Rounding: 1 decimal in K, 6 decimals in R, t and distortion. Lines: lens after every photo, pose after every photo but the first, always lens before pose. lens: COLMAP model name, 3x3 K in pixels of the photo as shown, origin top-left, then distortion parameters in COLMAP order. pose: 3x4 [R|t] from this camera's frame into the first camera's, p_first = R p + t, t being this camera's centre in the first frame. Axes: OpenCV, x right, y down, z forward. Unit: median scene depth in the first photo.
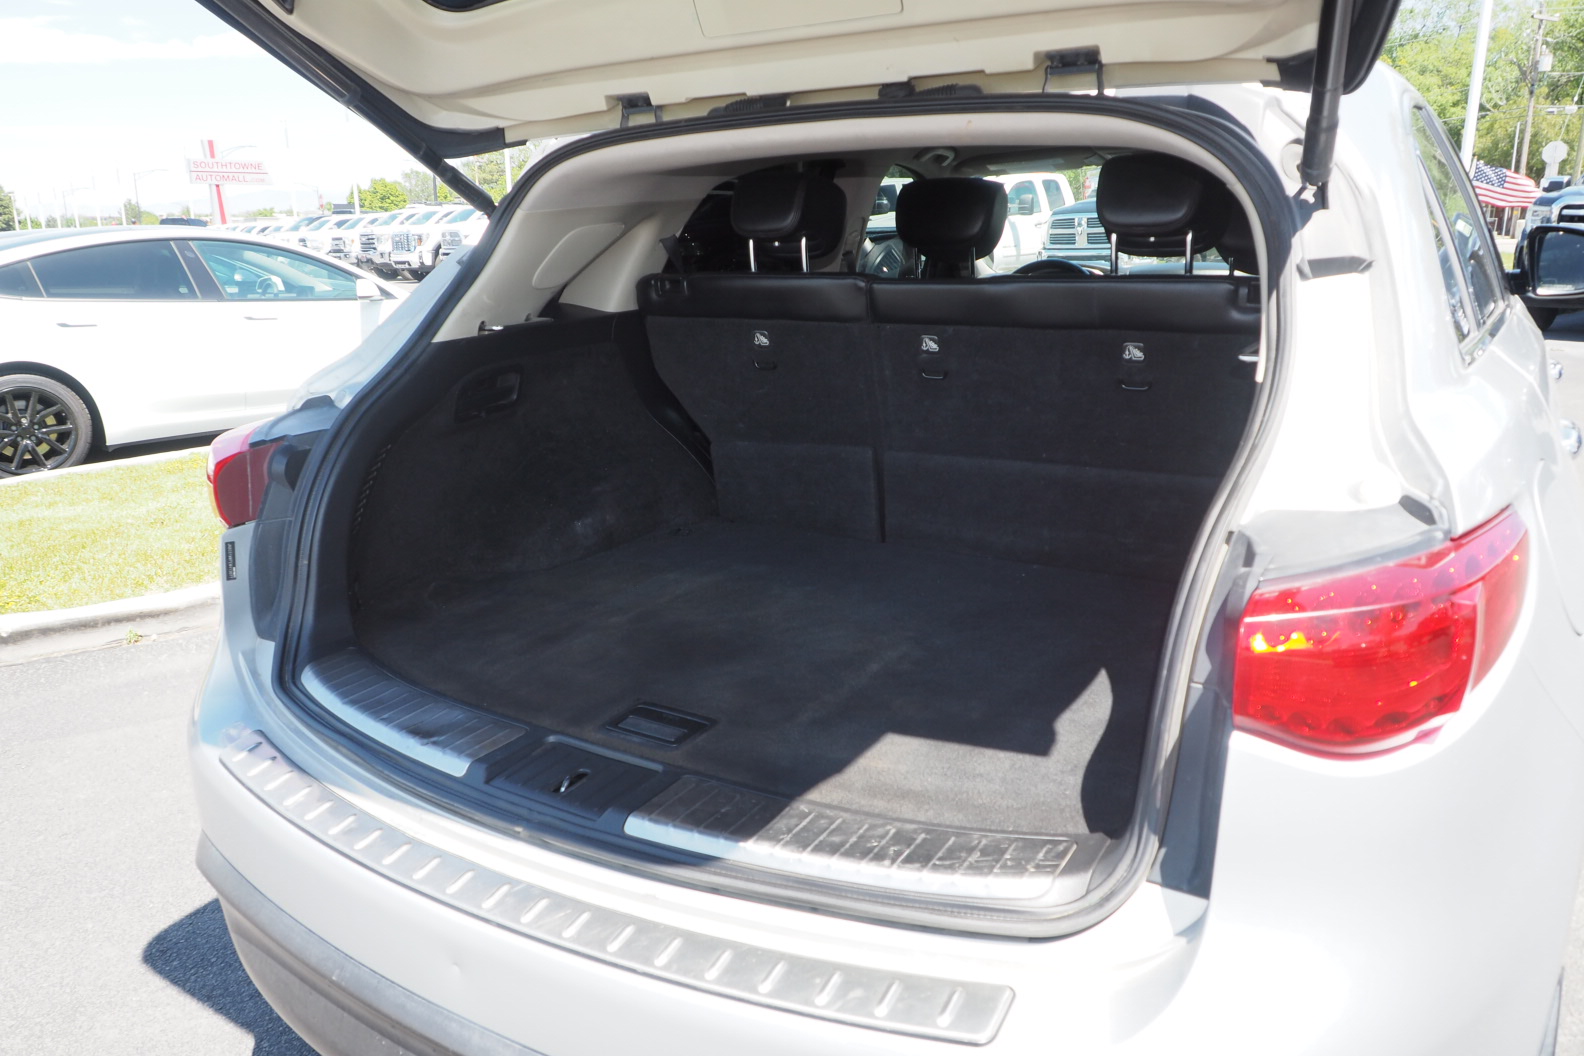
lens RADIAL K [[1124.4, 0, 793.4], [0, 1124.4, 541.1], [0, 0, 1]] dist [-0.034006, 0.014326]
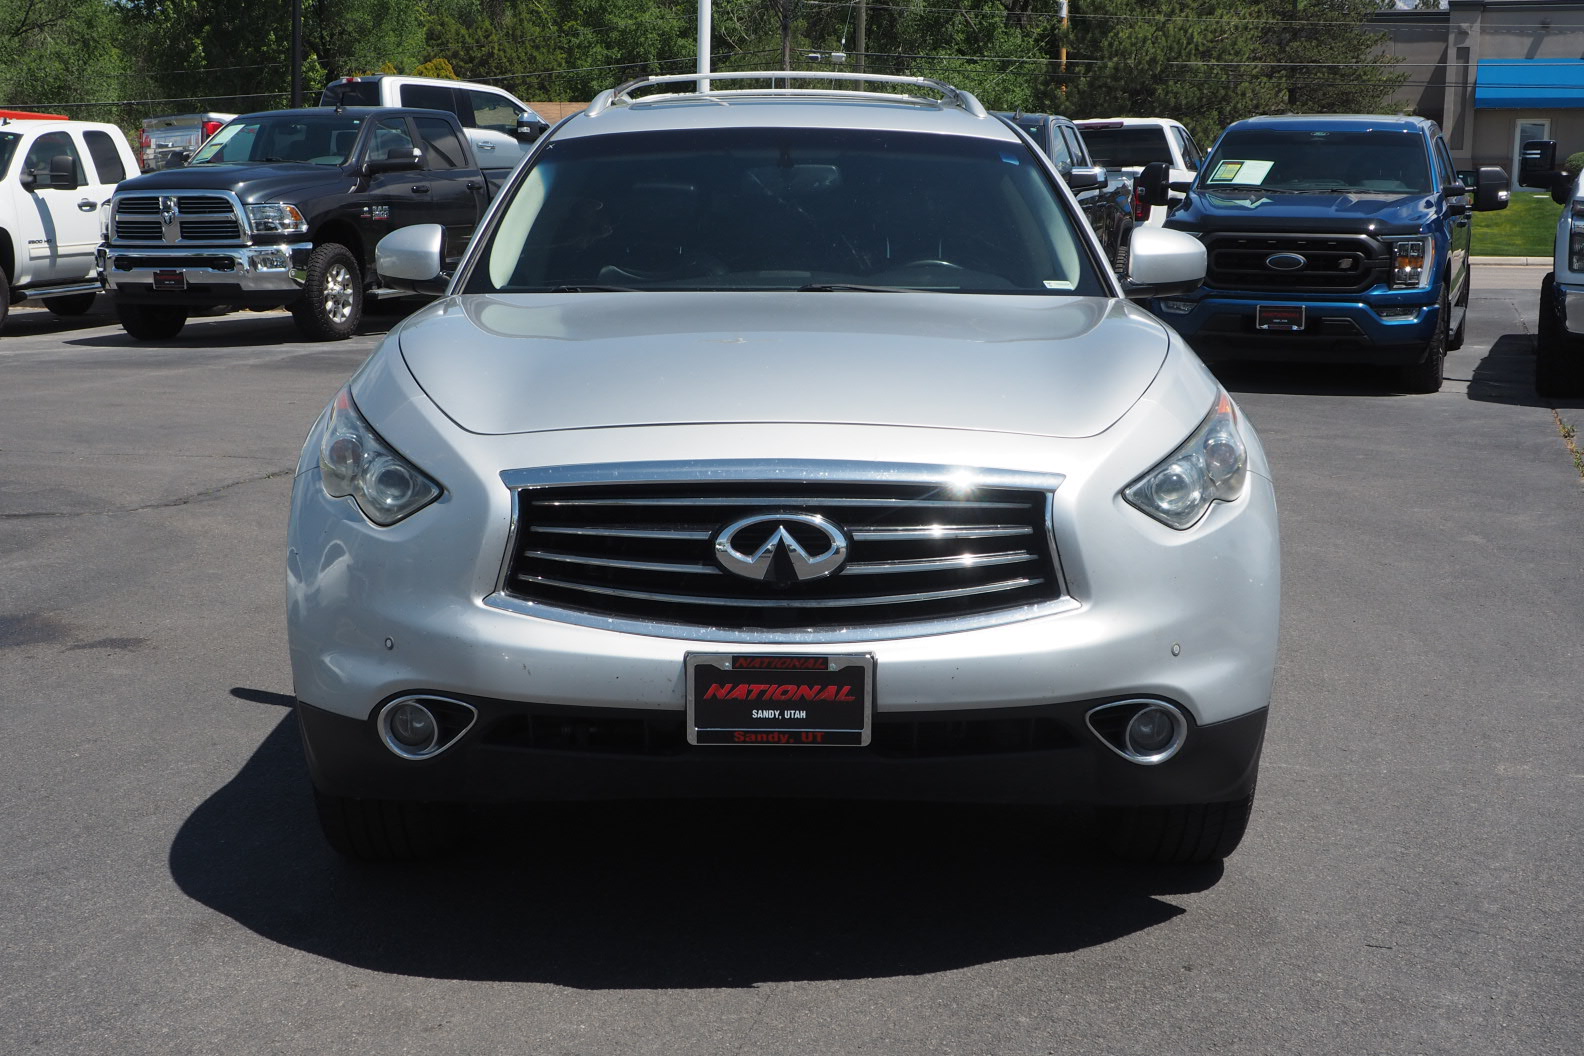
lens RADIAL K [[2270.9, 0, 786.9], [0, 2270.9, 529.0], [0, 0, 1]] dist [-0.005691, 0.000000]
pose [[0.849747, -0.044922, 0.525274, -0.237047], [0.115255, 0.988090, -0.101949, 0.119259], [-0.514439, 0.147171, 0.844804, -0.417836]]
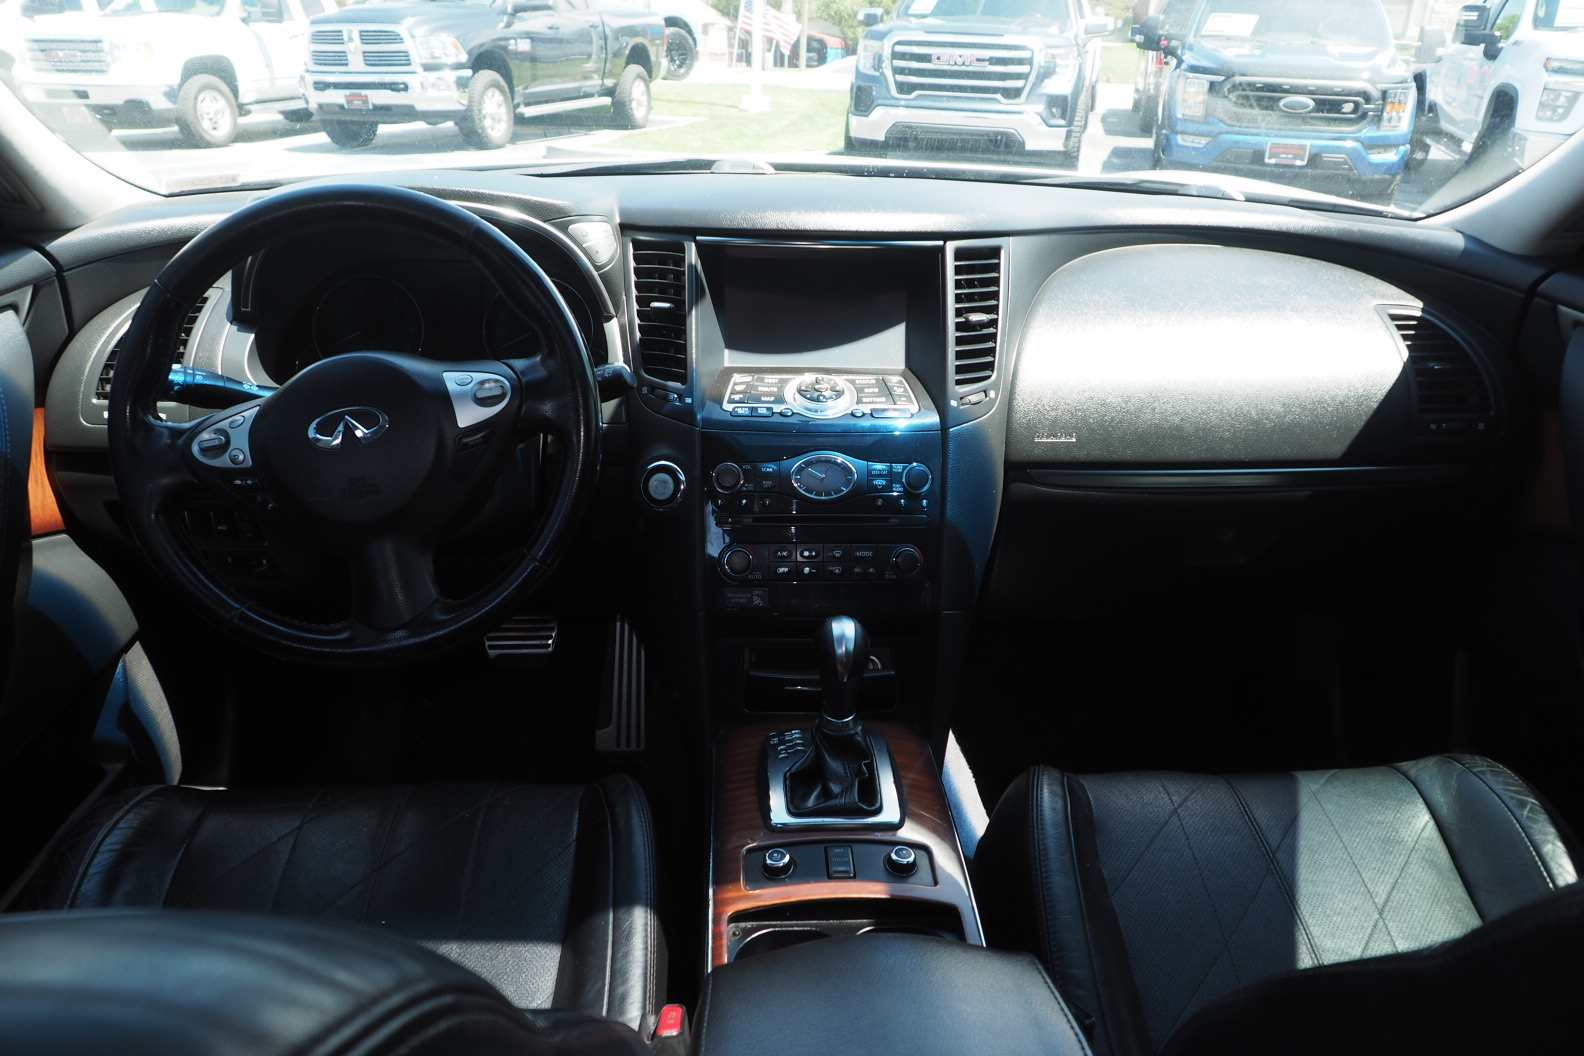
lens RADIAL K [[1124.4, 0, 794.3], [0, 1124.4, 522.0], [0, 0, 1]] dist [-0.034006, 0.014326]
pose [[0.823493, -0.182777, 0.537078, 0.071096], [0.110791, 0.980265, 0.163726, -0.097504], [-0.556404, -0.075324, 0.827491, 0.341957]]
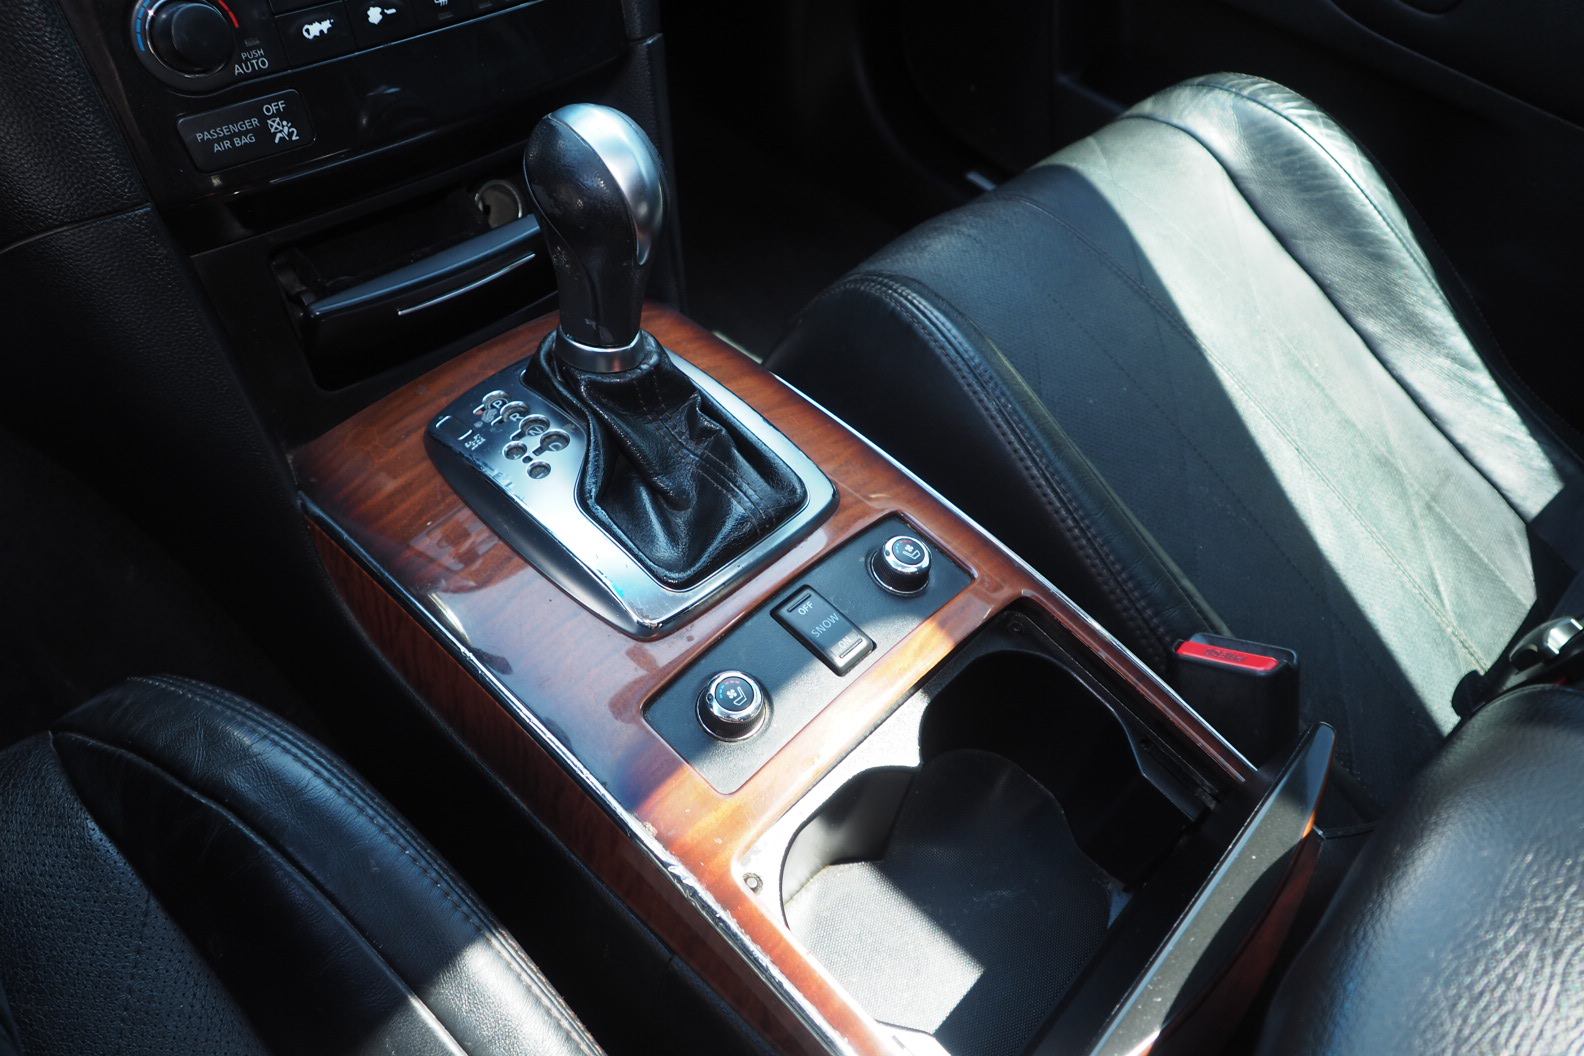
lens RADIAL K [[1124.4, 0, 787.6], [0, 1124.4, 524.6], [0, 0, 1]] dist [-0.034006, 0.014326]
pose [[0.192879, -0.705516, 0.681943, 0.101330], [0.106483, 0.705938, 0.700223, -0.084450], [-0.975428, -0.062443, 0.211286, 0.440361]]
